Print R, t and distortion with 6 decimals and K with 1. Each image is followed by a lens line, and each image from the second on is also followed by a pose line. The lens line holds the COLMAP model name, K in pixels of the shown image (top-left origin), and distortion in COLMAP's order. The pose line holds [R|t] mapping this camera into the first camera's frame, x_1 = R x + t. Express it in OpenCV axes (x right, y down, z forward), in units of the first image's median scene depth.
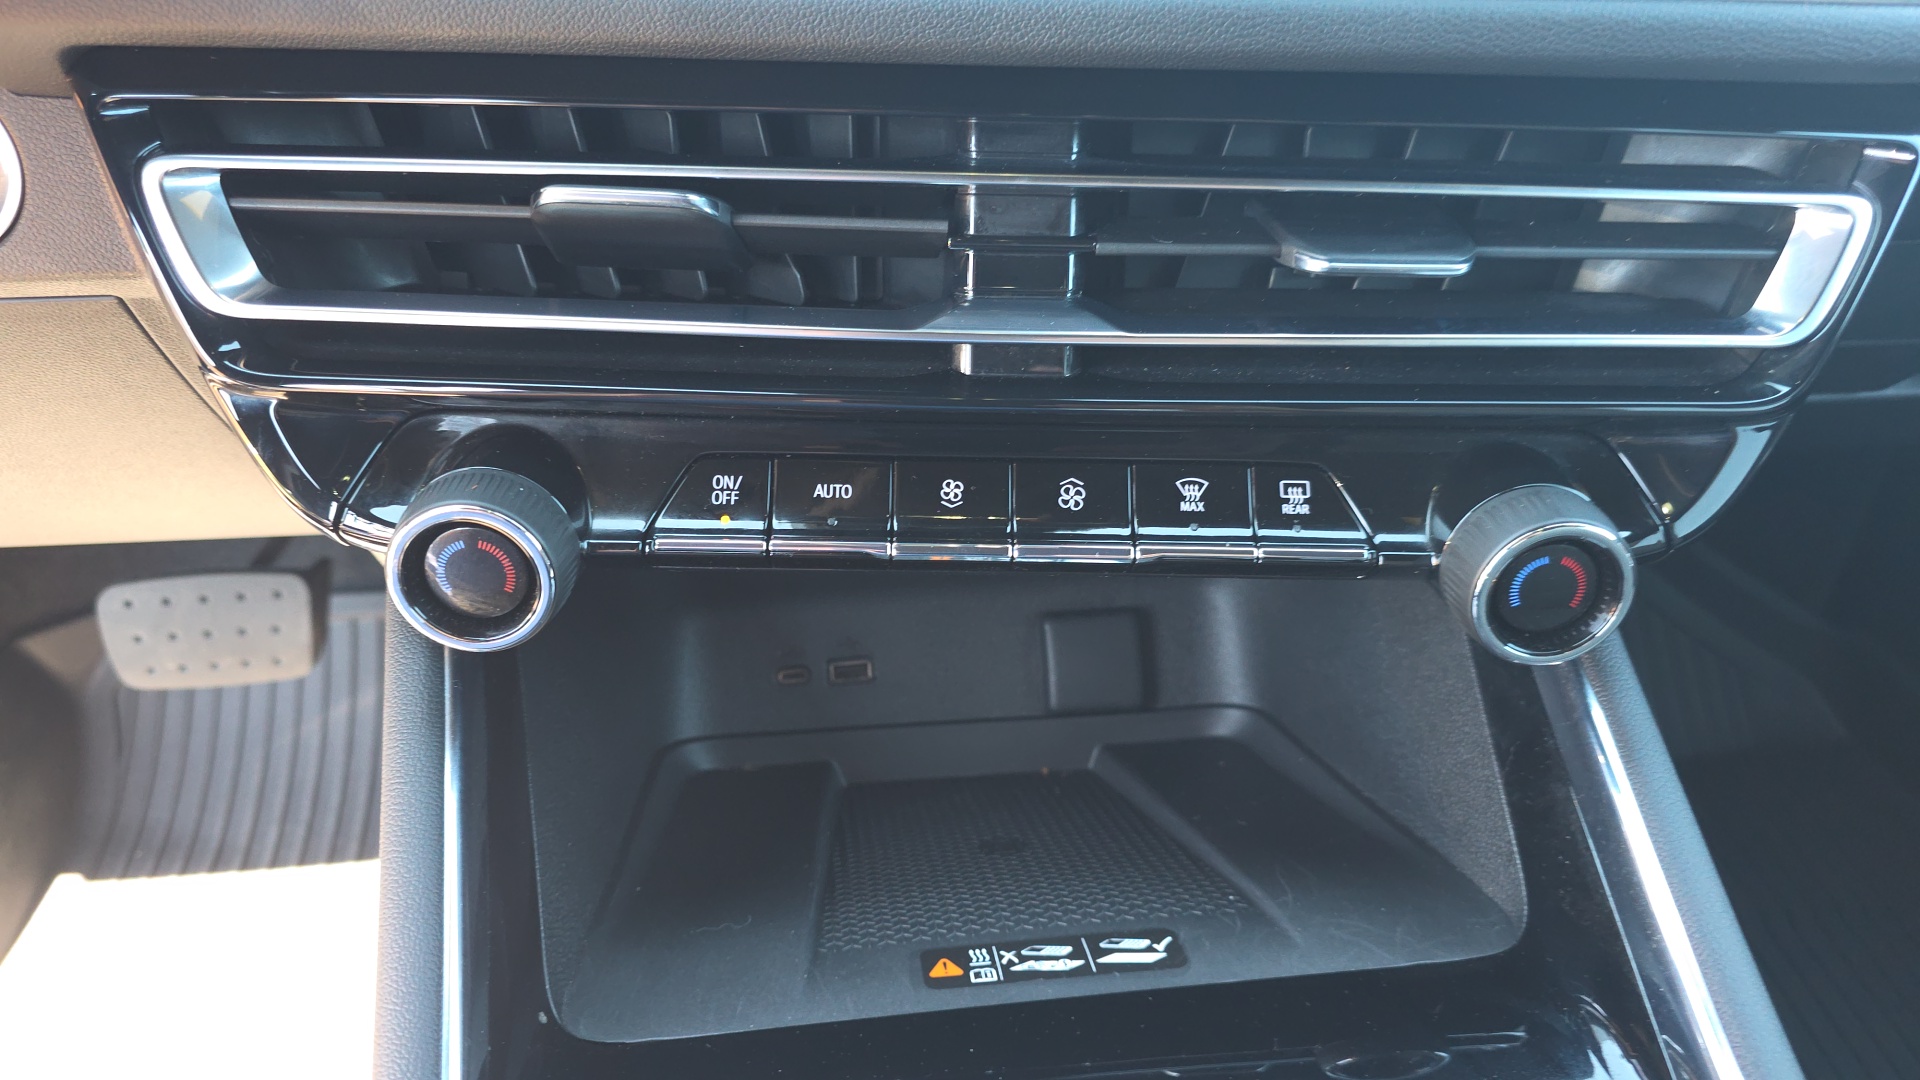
lens RADIAL K [[1308.5, 0, 948.2], [0, 1308.5, 539.3], [0, 0, 1]] dist [0.051989, -0.056156]
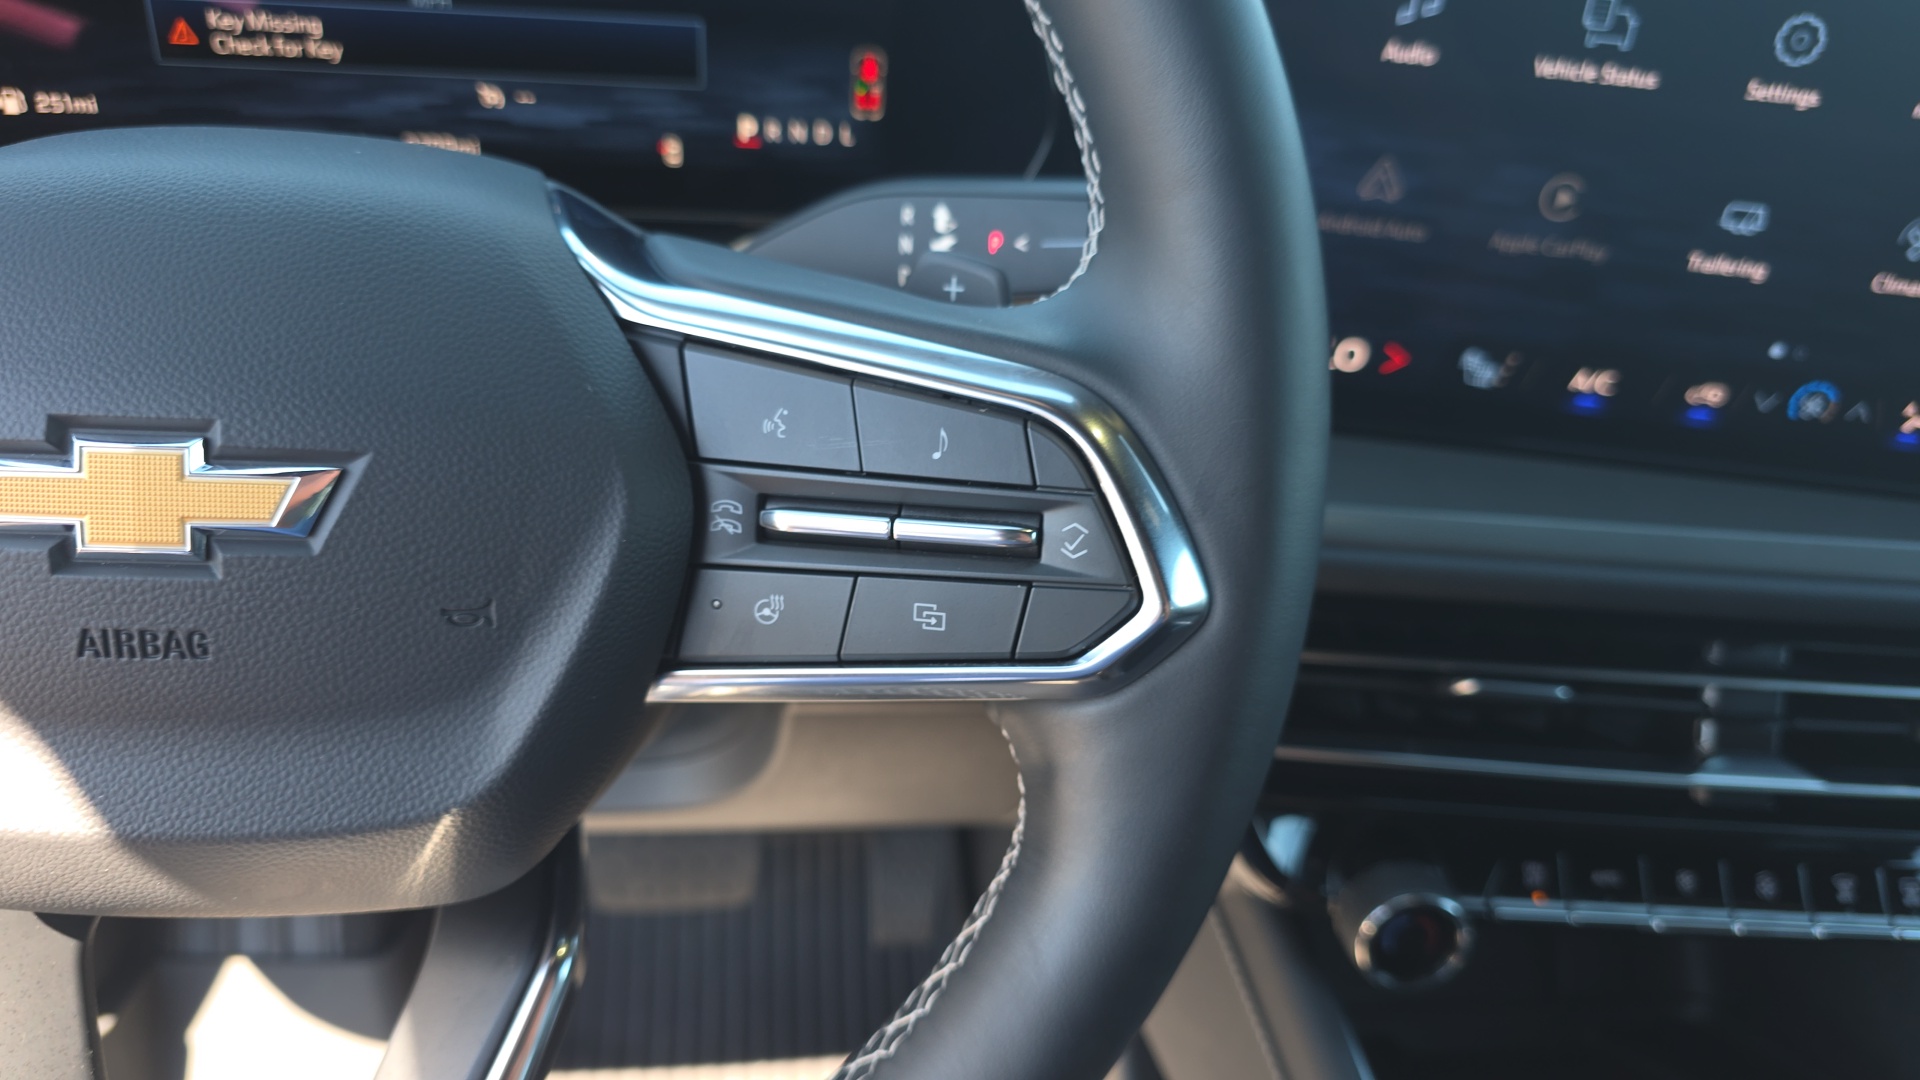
lens RADIAL K [[1356.0, 0, 932.4], [0, 1356.0, 546.1], [0, 0, 1]] dist [0.004844, -0.031948]
pose [[0.998882, 0.045634, 0.012320, -0.870430], [-0.044126, 0.993700, -0.103016, -0.216487], [-0.016943, 0.102357, 0.994603, -0.513920]]
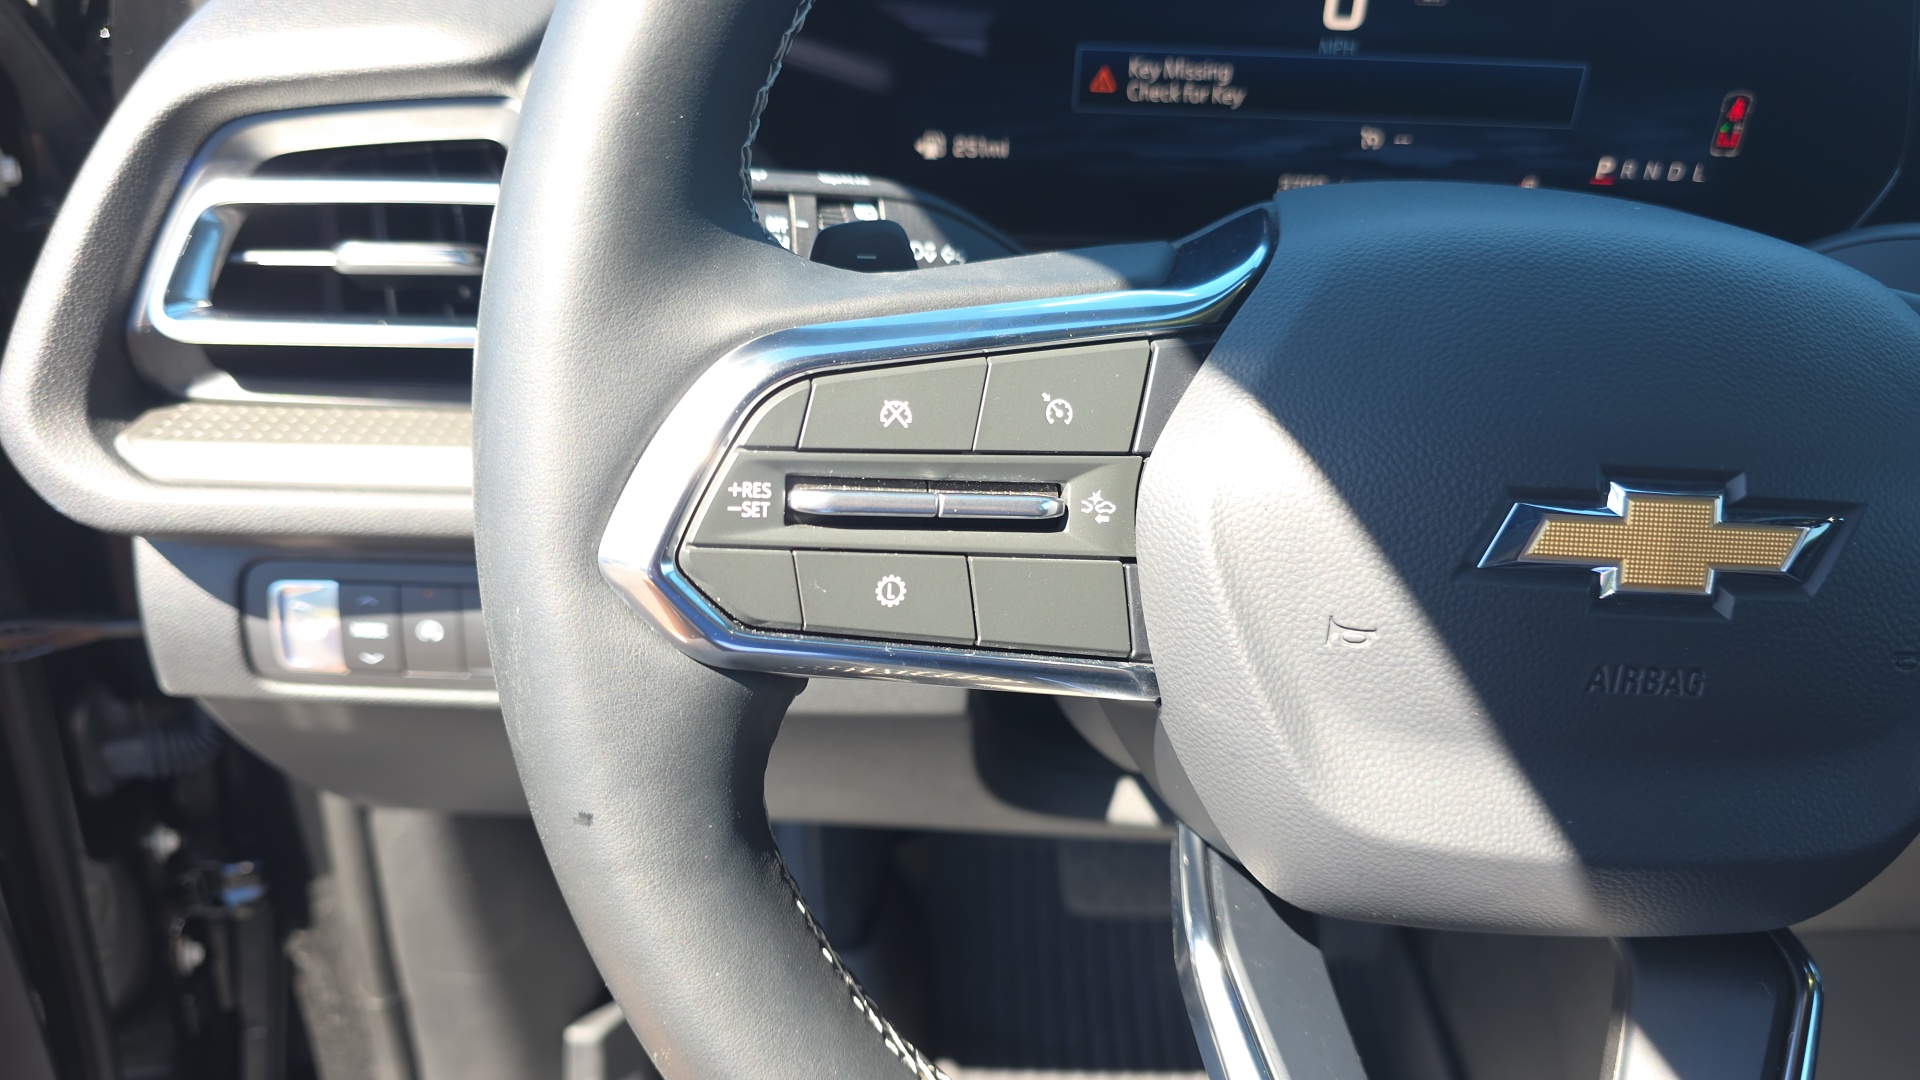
lens RADIAL K [[1356.0, 0, 951.4], [0, 1356.0, 547.1], [0, 0, 1]] dist [0.004844, -0.031948]
pose [[0.994407, 0.064699, -0.083480, -1.586338], [-0.073144, 0.992048, -0.102428, -0.188504], [0.076189, 0.107962, 0.991231, -0.582858]]
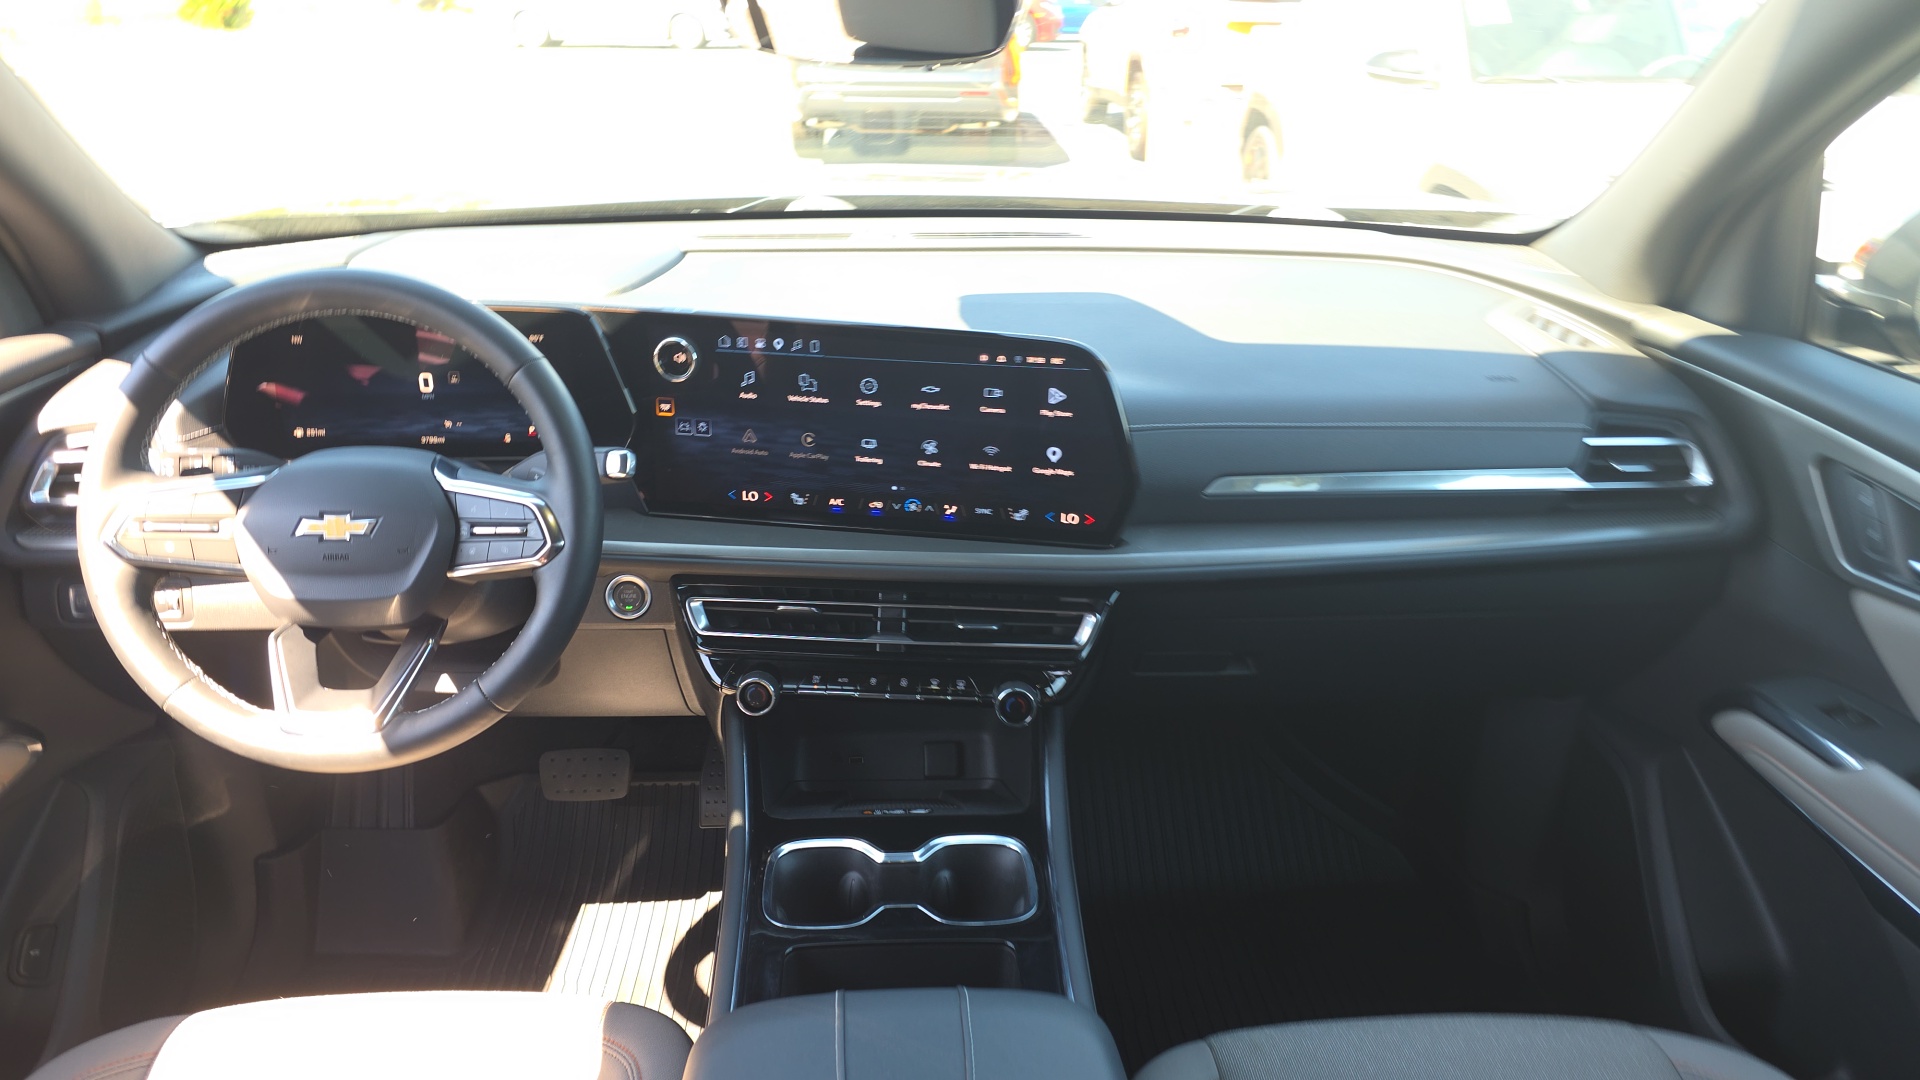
lens RADIAL K [[1308.5, 0, 946.7], [0, 1308.5, 531.2], [0, 0, 1]] dist [0.051989, -0.056156]
pose [[0.997016, 0.009178, -0.076649, 0.528298], [-0.027827, 0.968881, -0.245958, 0.496073], [0.072006, 0.247356, 0.966245, -2.937619]]
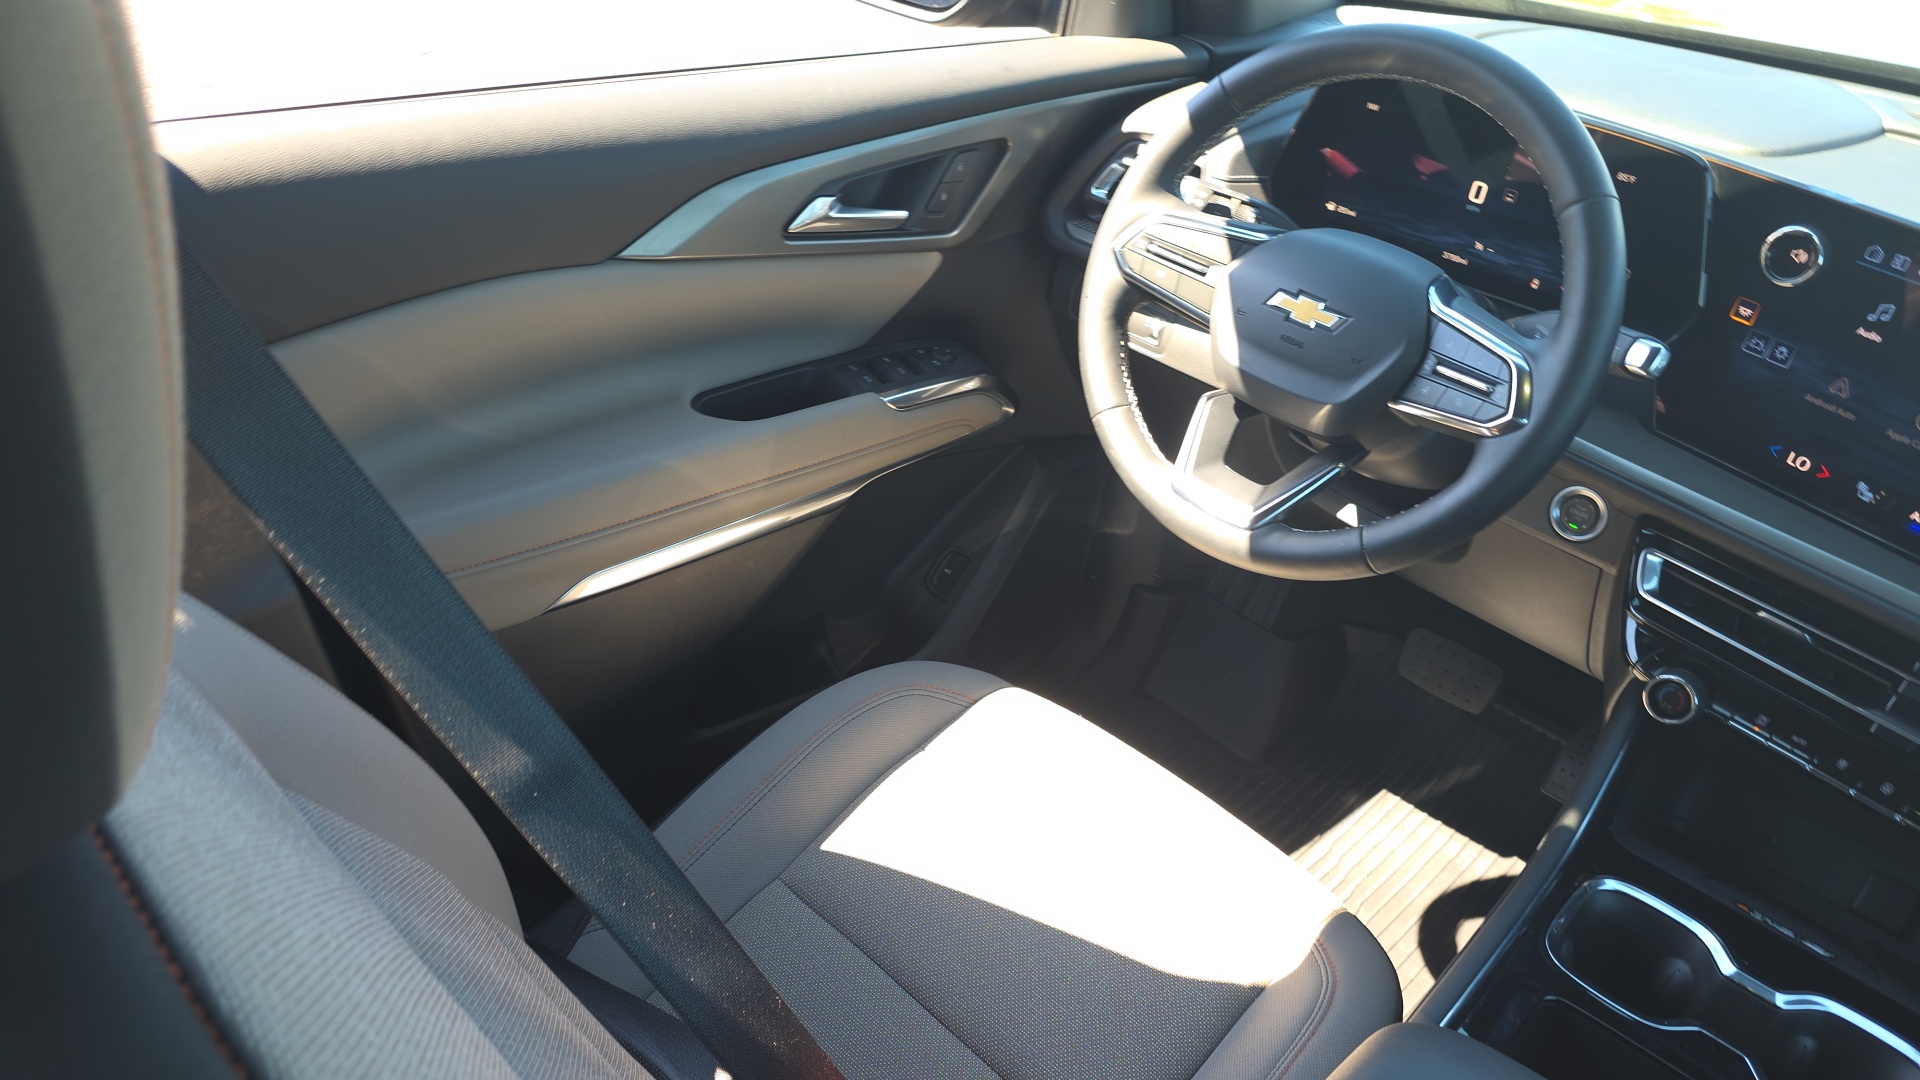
lens RADIAL K [[1308.5, 0, 981.4], [0, 1308.5, 547.4], [0, 0, 1]] dist [0.051989, -0.056156]
pose [[0.629804, 0.448392, -0.634264, 0.446275], [-0.529177, 0.845432, 0.072220, 0.354412], [0.568610, 0.290154, 0.769736, -2.455817]]
